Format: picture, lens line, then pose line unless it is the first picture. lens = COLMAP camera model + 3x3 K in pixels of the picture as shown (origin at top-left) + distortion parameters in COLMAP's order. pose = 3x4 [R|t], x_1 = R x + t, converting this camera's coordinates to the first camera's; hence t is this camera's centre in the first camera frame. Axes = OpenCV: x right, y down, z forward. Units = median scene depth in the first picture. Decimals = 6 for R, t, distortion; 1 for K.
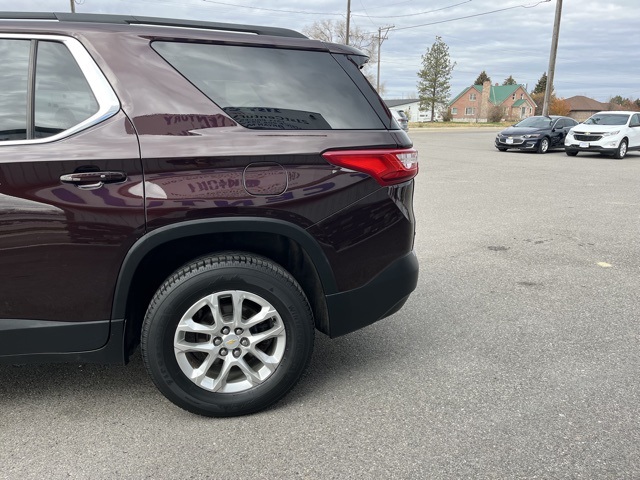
lens RADIAL K [[485.1, 0, 318.5], [0, 485.1, 237.7], [0, 0, 1]] dist [0.094981, -0.130246]
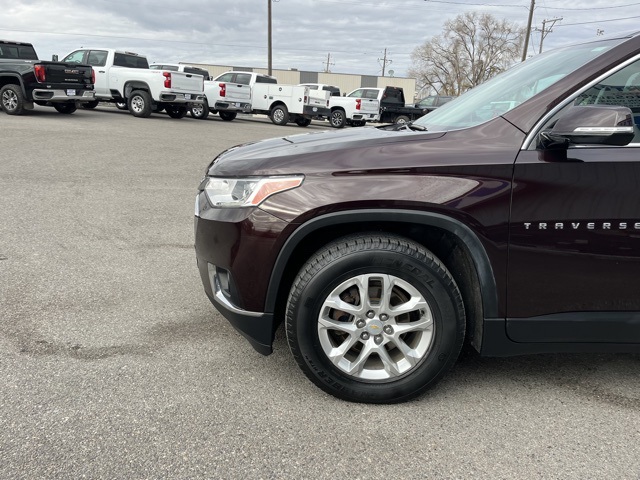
lens RADIAL K [[487.4, 0, 314.5], [0, 487.4, 236.9], [0, 0, 1]] dist [0.080114, -0.100794]
pose [[0.973427, 0.084875, -0.212686, -1.444113], [-0.083305, 0.996390, 0.016347, 0.077876], [0.213306, 0.001806, 0.976984, -0.205345]]
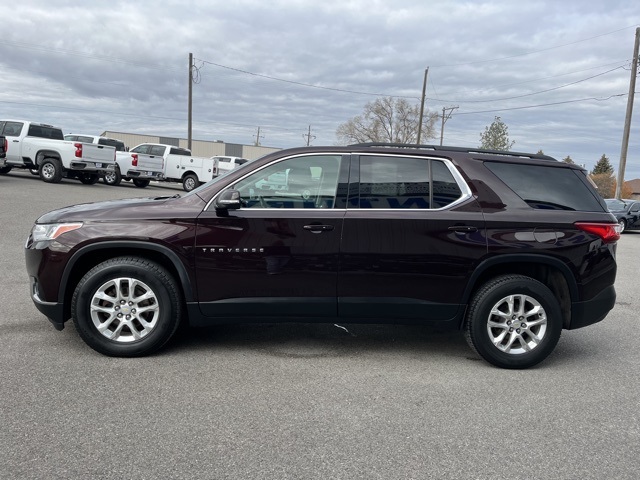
lens RADIAL K [[488.3, 0, 318.4], [0, 488.3, 240.2], [0, 0, 1]] dist [0.089530, -0.119670]
pose [[0.993836, 0.064358, -0.090261, -0.738927], [-0.075227, 0.989589, -0.122700, 0.181799], [0.081425, 0.128734, 0.988331, -0.869782]]
